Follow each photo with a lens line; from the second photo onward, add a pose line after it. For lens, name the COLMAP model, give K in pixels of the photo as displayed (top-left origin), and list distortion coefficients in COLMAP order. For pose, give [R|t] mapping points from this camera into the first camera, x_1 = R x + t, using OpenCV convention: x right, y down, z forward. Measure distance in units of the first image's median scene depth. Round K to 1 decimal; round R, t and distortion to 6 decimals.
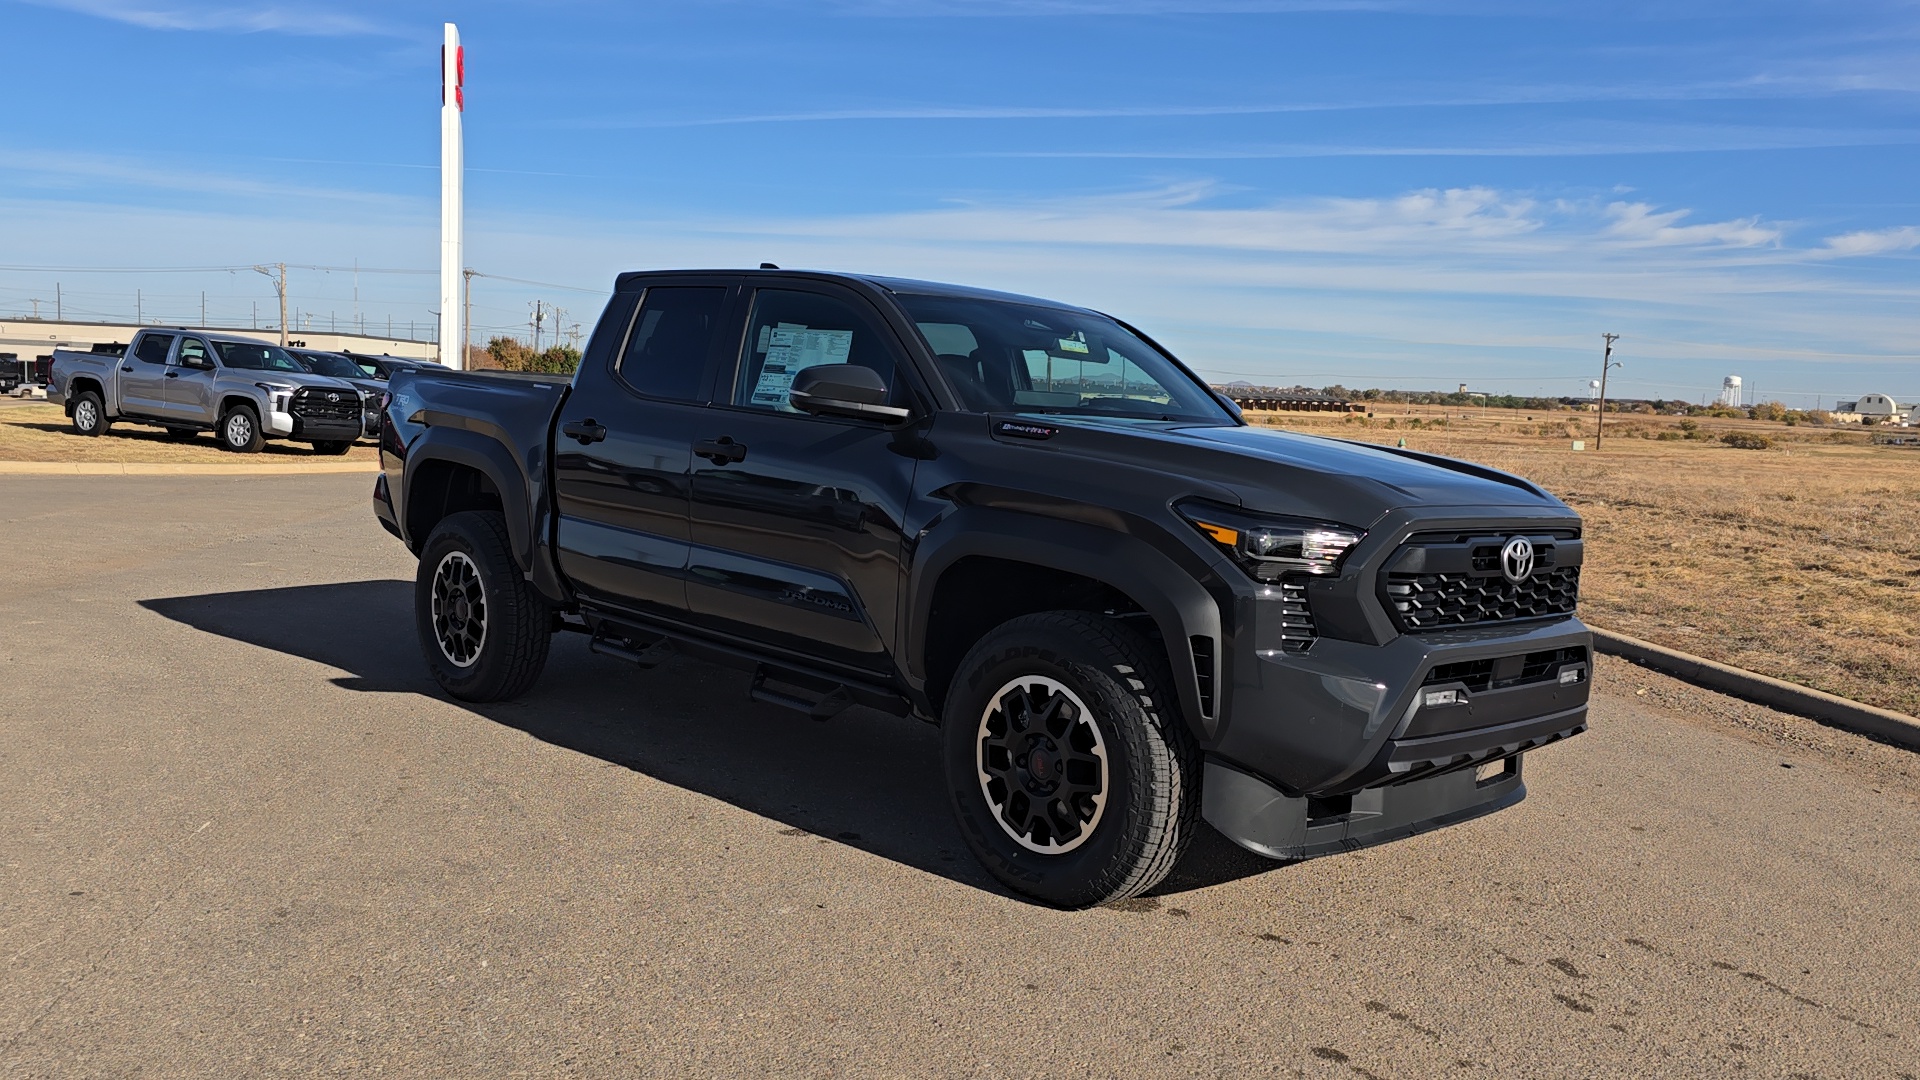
lens RADIAL K [[1583.0, 0, 957.6], [0, 1583.0, 552.4], [0, 0, 1]] dist [-0.002025, -0.005332]
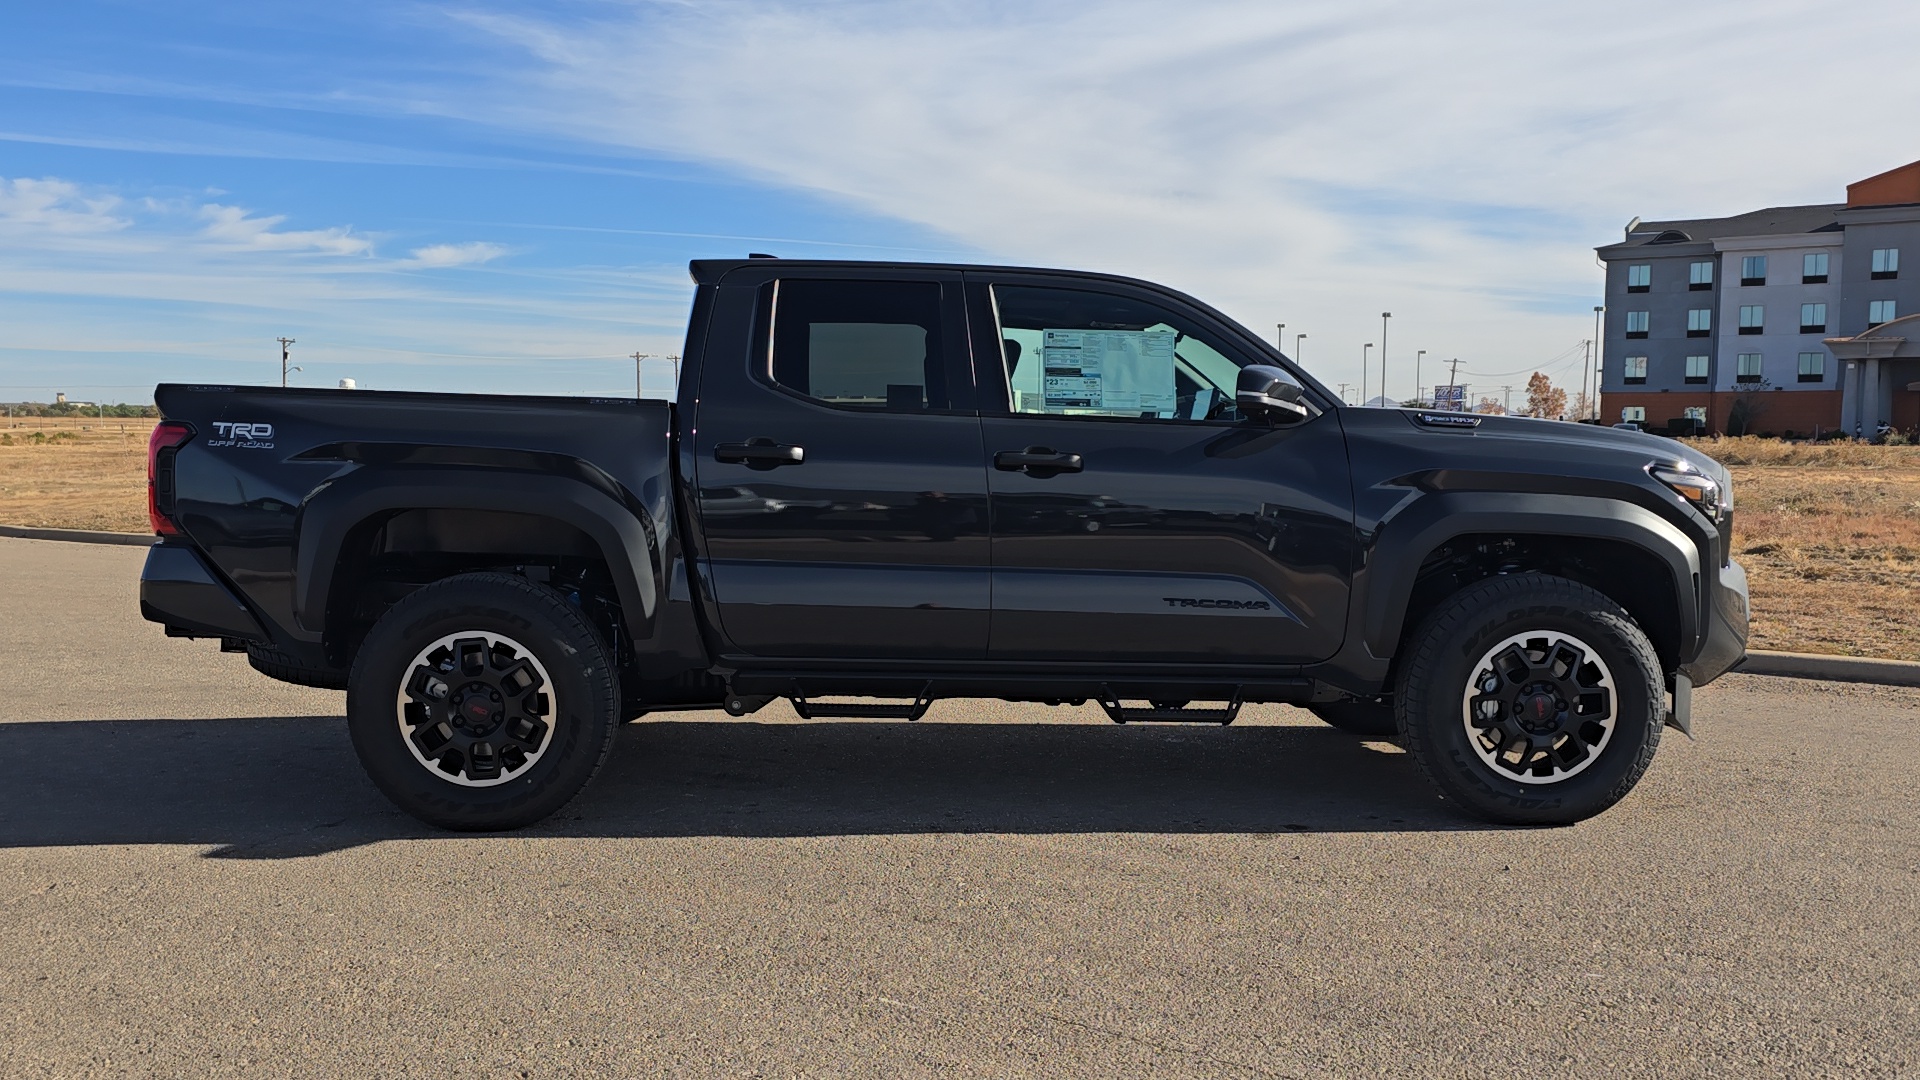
lens RADIAL K [[1583.0, 0, 957.6], [0, 1583.0, 552.4], [0, 0, 1]] dist [-0.002025, -0.005332]
pose [[0.675527, -0.097281, 0.730890, -0.686915], [0.099444, 0.994222, 0.040419, -0.043039], [-0.730599, 0.045379, 0.681297, 0.333527]]
